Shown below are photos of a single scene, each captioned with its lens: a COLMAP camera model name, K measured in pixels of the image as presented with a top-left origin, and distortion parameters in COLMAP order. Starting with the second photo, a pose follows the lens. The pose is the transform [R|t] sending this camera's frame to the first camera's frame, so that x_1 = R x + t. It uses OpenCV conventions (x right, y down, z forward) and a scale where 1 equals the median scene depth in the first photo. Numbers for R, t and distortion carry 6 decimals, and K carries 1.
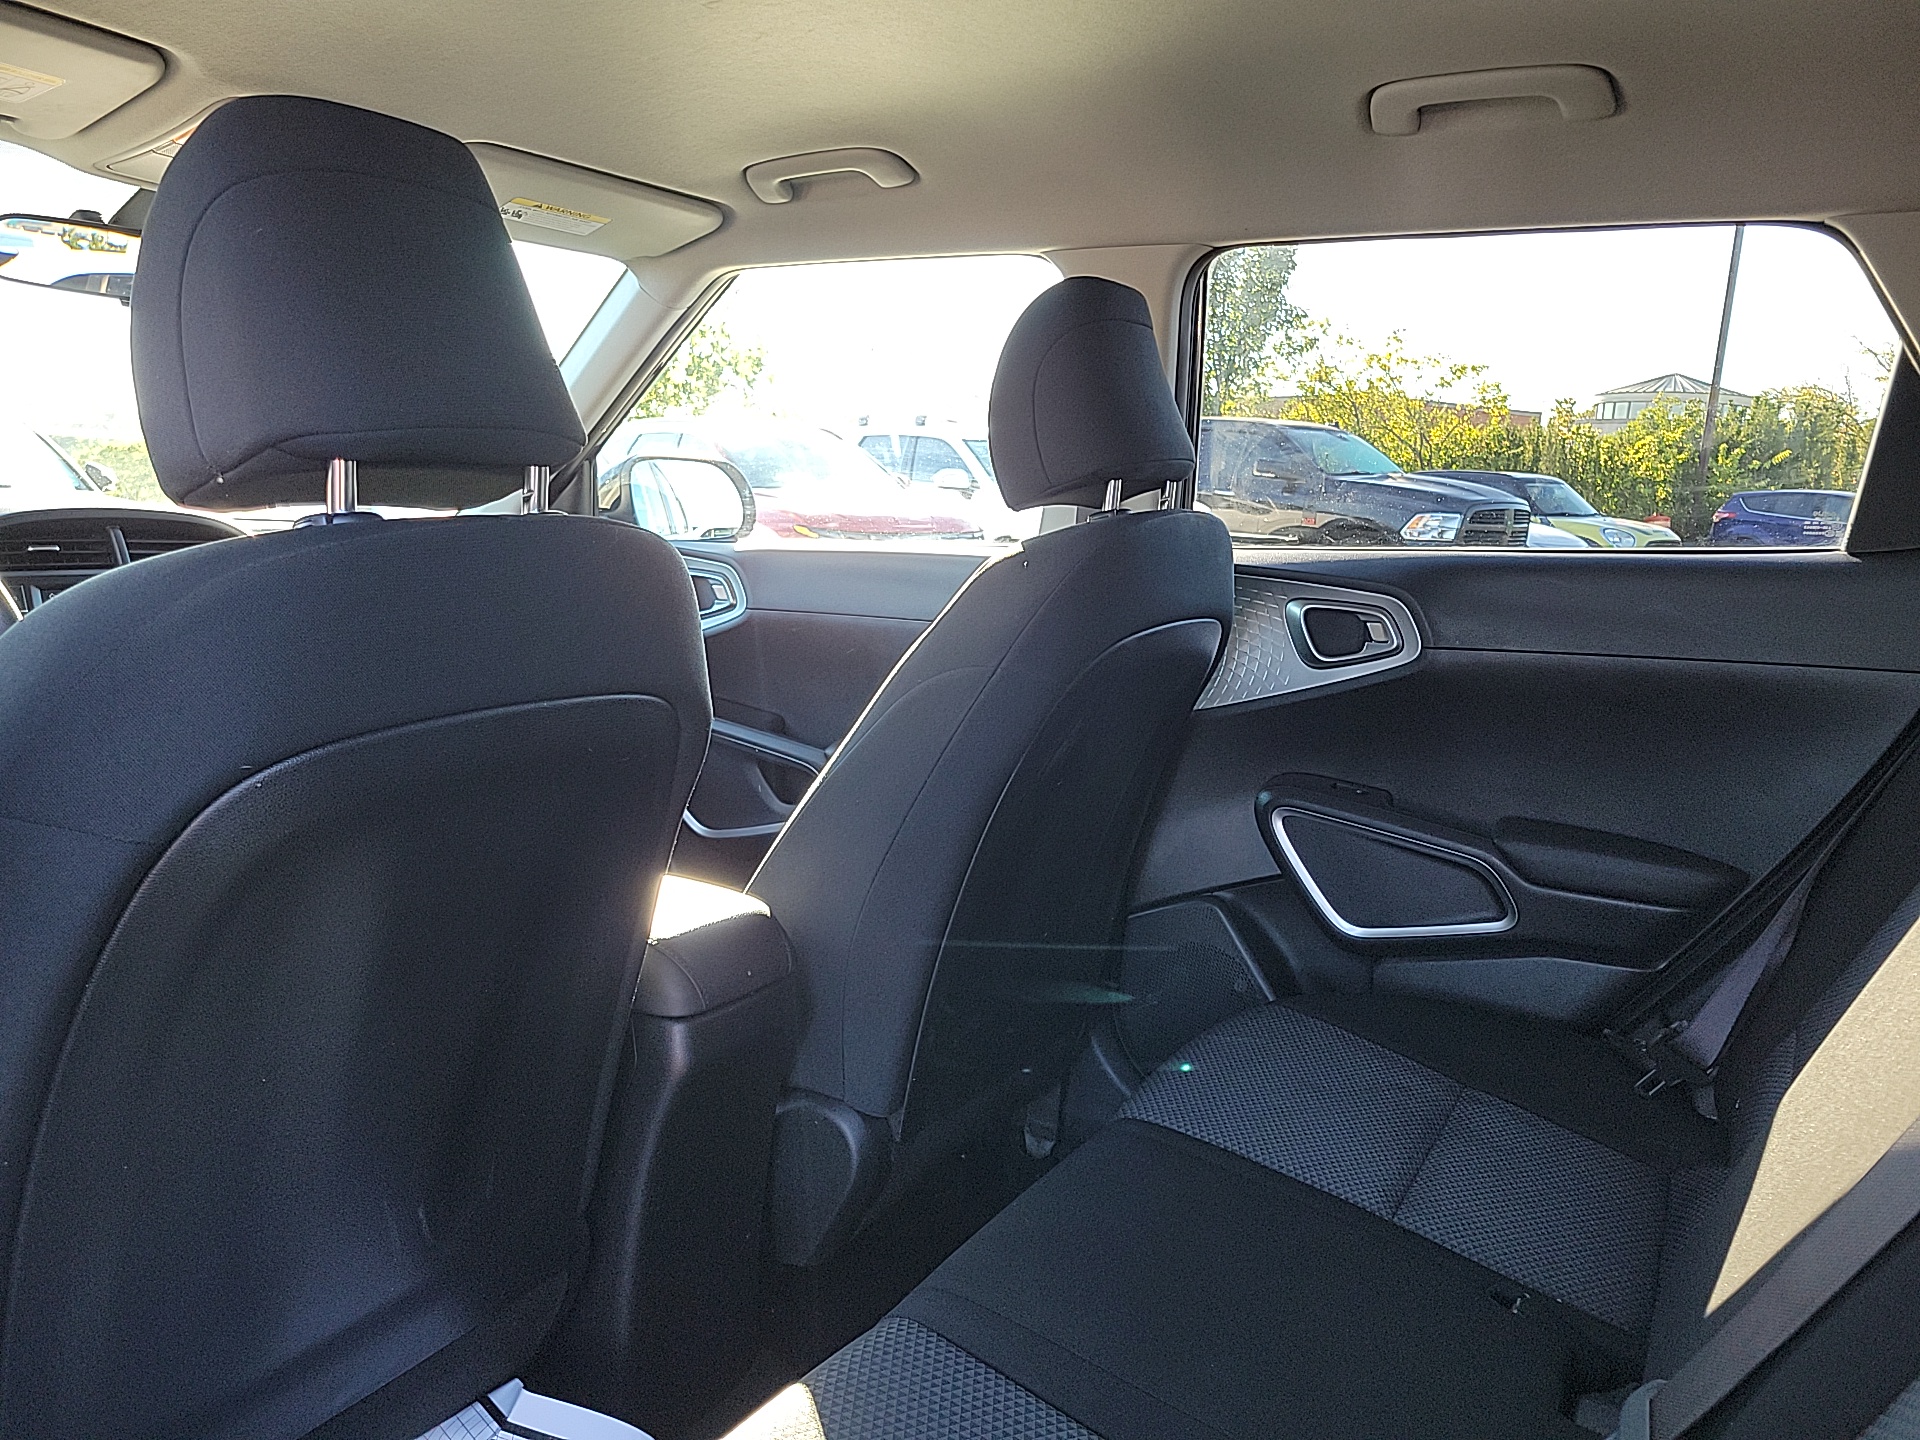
lens RADIAL K [[1479.0, 0, 945.8], [0, 1479.0, 675.1], [0, 0, 1]] dist [0.056673, -0.057650]
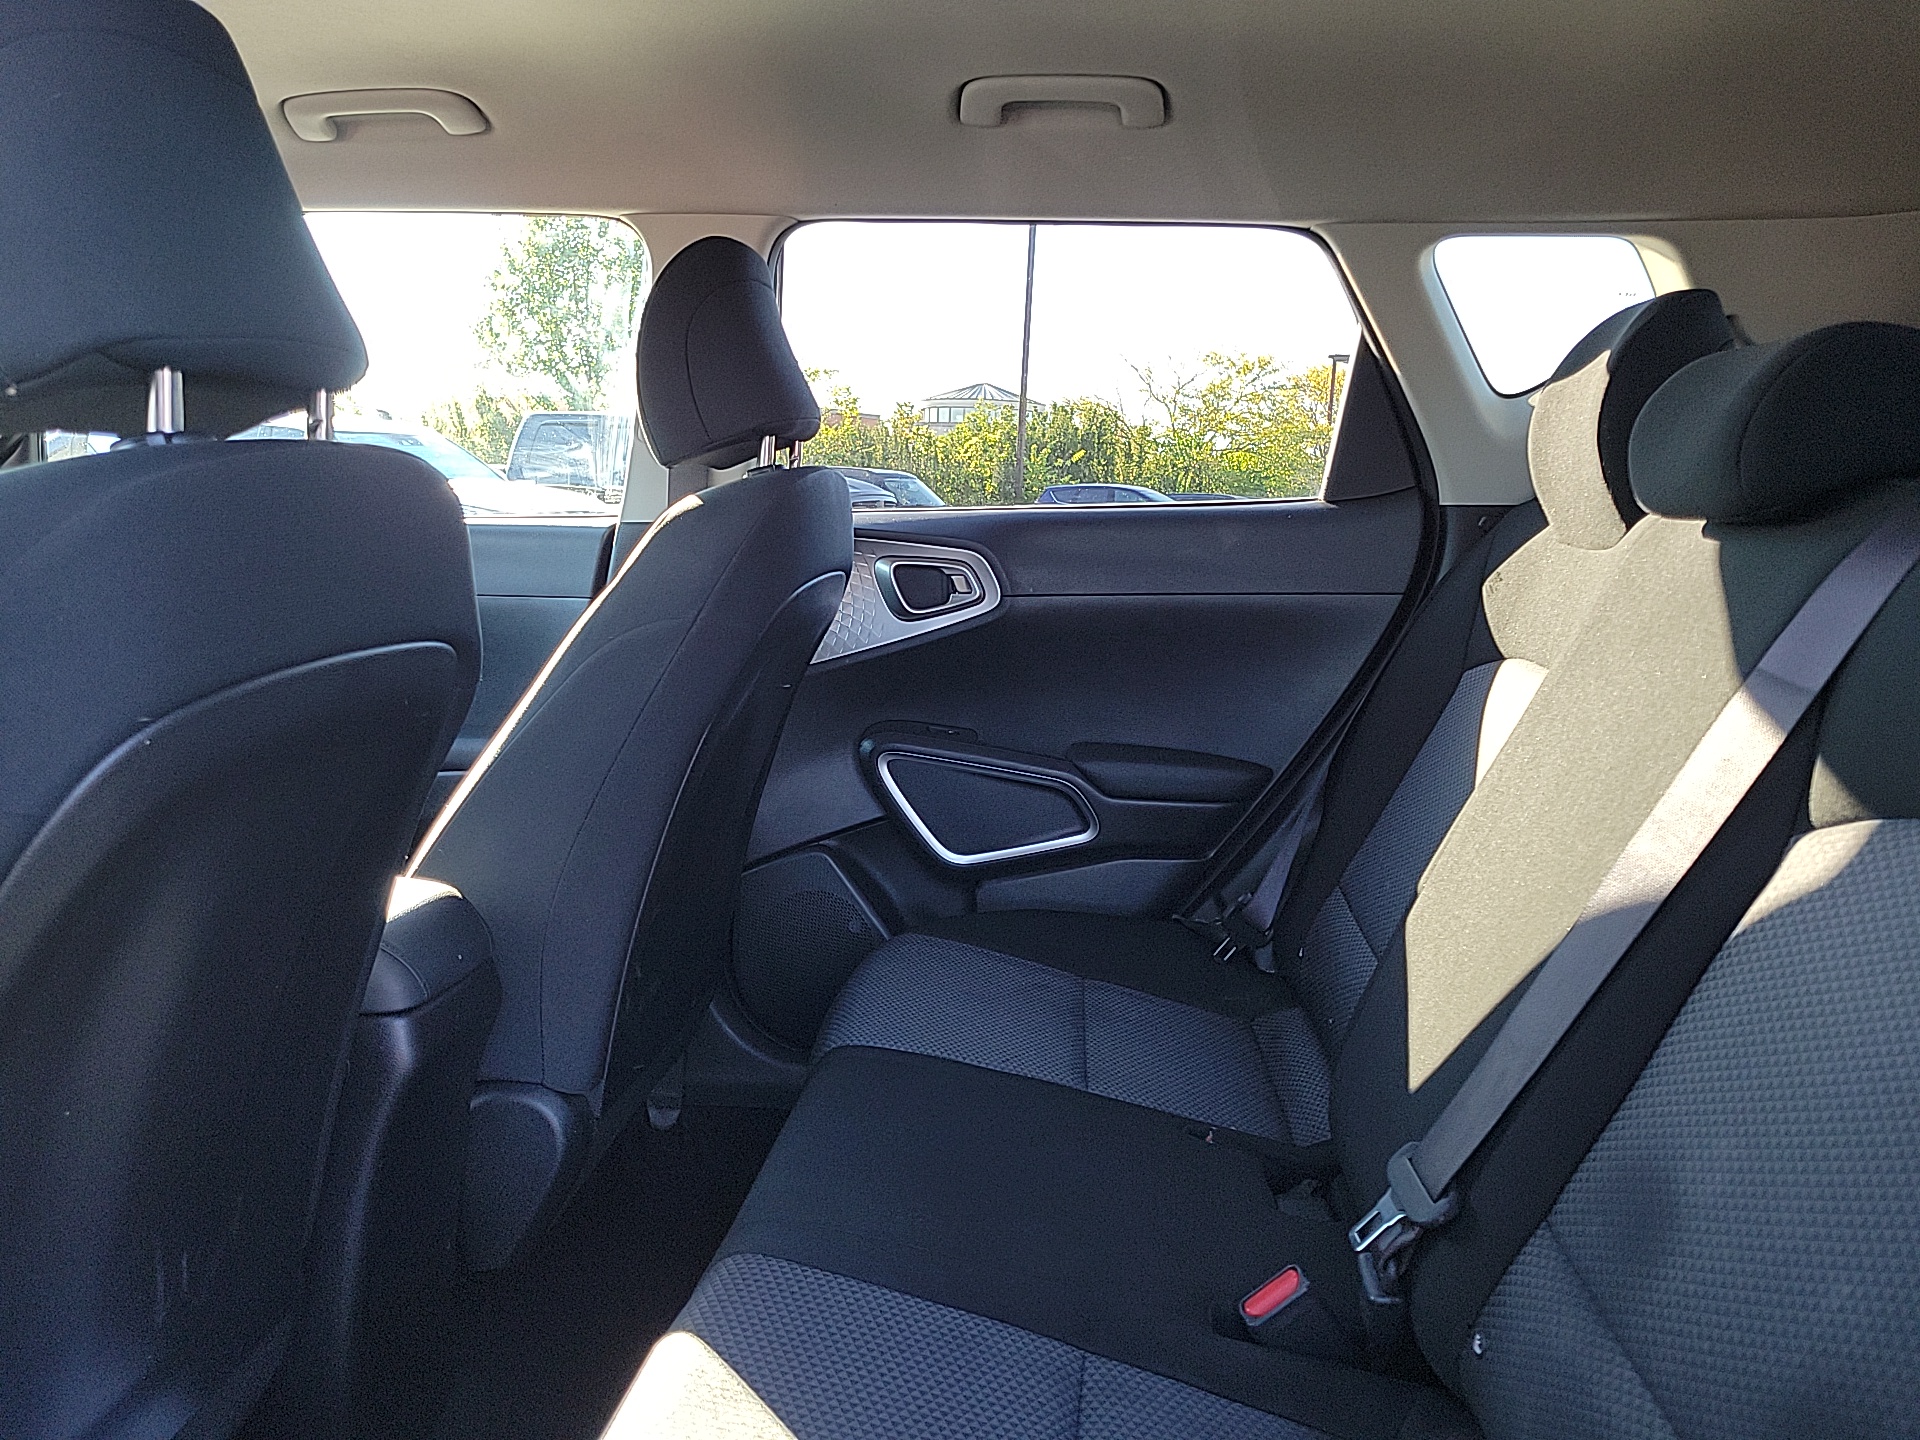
lens RADIAL K [[1479.0, 0, 938.9], [0, 1479.0, 667.6], [0, 0, 1]] dist [0.056673, -0.057650]
pose [[0.911427, -0.059971, 0.407068, -0.174389], [0.062273, 0.998030, 0.007604, 0.023456], [-0.406722, 0.018419, 0.913366, 0.014215]]
